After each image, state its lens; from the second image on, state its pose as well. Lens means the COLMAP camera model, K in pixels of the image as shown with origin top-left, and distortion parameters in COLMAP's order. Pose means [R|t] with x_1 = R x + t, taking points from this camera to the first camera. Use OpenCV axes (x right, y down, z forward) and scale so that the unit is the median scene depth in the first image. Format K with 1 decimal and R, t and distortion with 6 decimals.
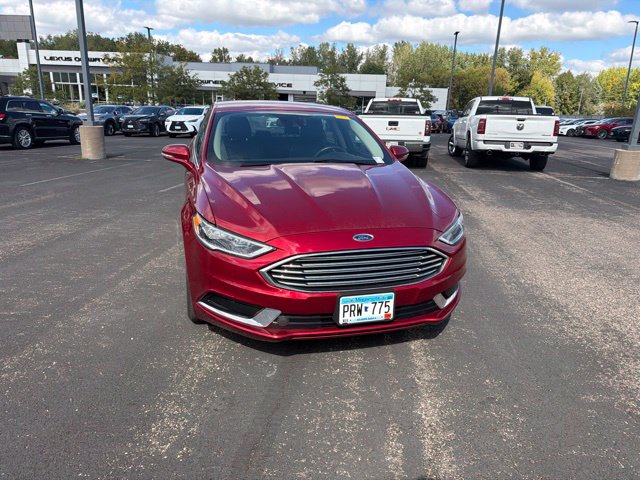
lens RADIAL K [[447.4, 0, 321.6], [0, 447.4, 239.1], [0, 0, 1]] dist [0.031545, -0.040862]
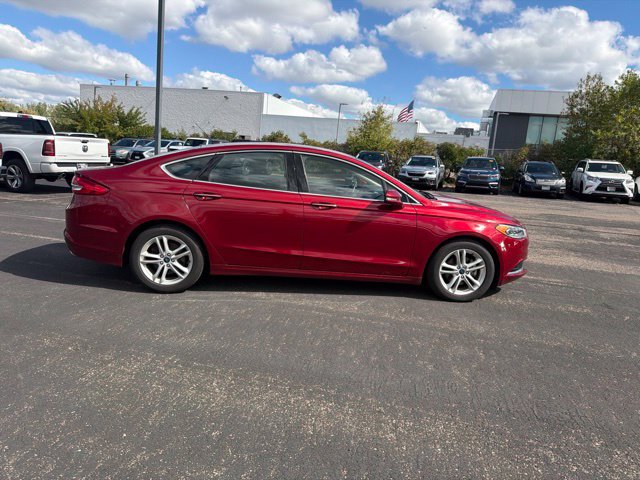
lens RADIAL K [[447.4, 0, 321.6], [0, 447.4, 239.1], [0, 0, 1]] dist [0.031545, -0.040862]
pose [[0.176881, -0.193341, 0.965056, -0.476149], [0.208972, 0.965538, 0.155136, -0.095943], [-0.961792, 0.174229, 0.211188, 0.298408]]
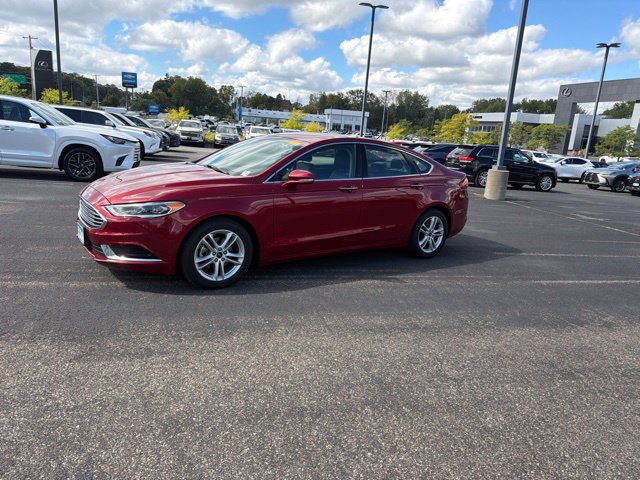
lens RADIAL K [[447.3, 0, 323.1], [0, 447.3, 231.0], [0, 0, 1]] dist [0.034665, -0.047838]
pose [[0.354609, 0.197668, -0.913882, 0.421006], [-0.324013, 0.942815, 0.078201, -0.060499], [0.877079, 0.268379, 0.398378, 0.233985]]
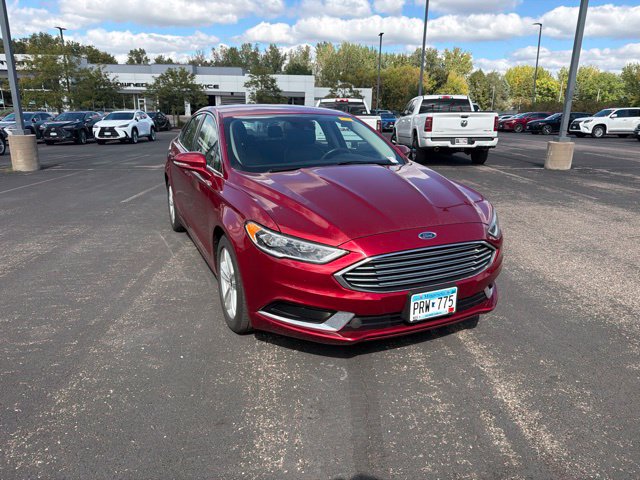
lens RADIAL K [[447.4, 0, 321.6], [0, 447.4, 239.1], [0, 0, 1]] dist [0.031545, -0.040862]
pose [[0.987047, -0.064710, 0.146803, -0.061734], [0.064886, 0.997886, 0.003595, -0.003115], [-0.146725, 0.005978, 0.989159, 0.002483]]
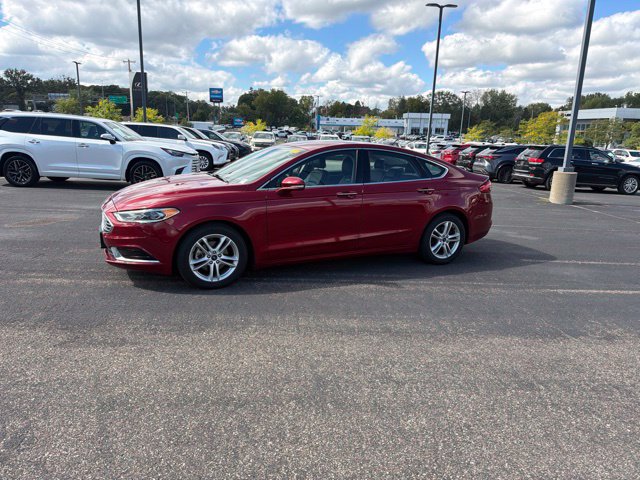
lens RADIAL K [[447.4, 0, 321.6], [0, 447.4, 239.1], [0, 0, 1]] dist [0.031545, -0.040862]
pose [[0.185912, 0.200848, -0.961819, 0.452402], [-0.306956, 0.941764, 0.137328, -0.083593], [0.933389, 0.269705, 0.236737, 0.298977]]
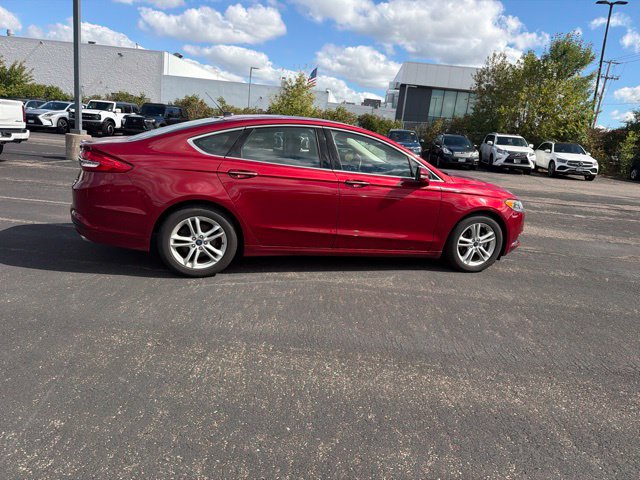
lens RADIAL K [[446.8, 0, 321.7], [0, 446.8, 245.3], [0, 0, 1]] dist [0.032232, -0.040034]
pose [[-0.033469, -0.273996, 0.961148, -0.481295], [0.187120, 0.942964, 0.275328, -0.123993], [-0.981767, 0.189065, 0.019710, 0.402371]]
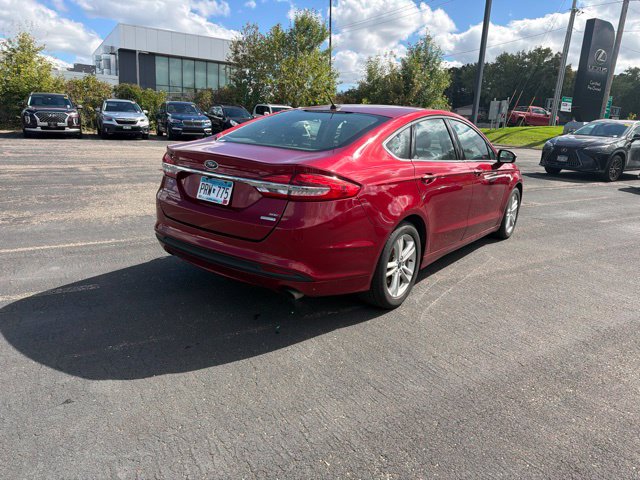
lens RADIAL K [[447.4, 0, 321.6], [0, 447.4, 239.1], [0, 0, 1]] dist [0.031545, -0.040862]
pose [[-0.604663, -0.257797, 0.753607, -0.329197], [0.154395, 0.890285, 0.428433, -0.195531], [-0.781374, 0.375411, -0.498520, 0.678765]]
